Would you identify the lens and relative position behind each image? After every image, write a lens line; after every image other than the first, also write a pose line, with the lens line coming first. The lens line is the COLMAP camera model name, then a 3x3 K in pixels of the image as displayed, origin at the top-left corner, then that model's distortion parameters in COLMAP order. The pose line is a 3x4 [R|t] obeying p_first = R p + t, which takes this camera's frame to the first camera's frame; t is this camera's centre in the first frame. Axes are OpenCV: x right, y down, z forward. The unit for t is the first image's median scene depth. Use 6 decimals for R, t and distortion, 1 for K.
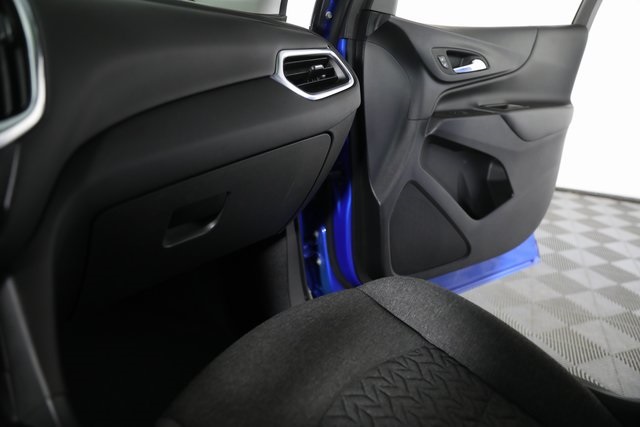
lens RADIAL K [[434.8, 0, 320.0], [0, 434.8, 213.5], [0, 0, 1]] dist [-0.113884, 0.085281]
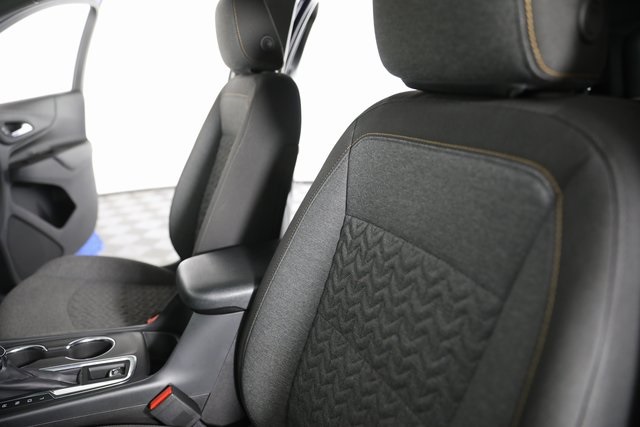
lens RADIAL K [[434.8, 0, 320.0], [0, 434.8, 213.5], [0, 0, 1]] dist [-0.113884, 0.085281]
pose [[0.470658, -0.273604, 0.838822, -0.479843], [0.289129, 0.946038, 0.146346, 0.013763], [-0.833598, 0.173649, 0.524366, -0.601479]]
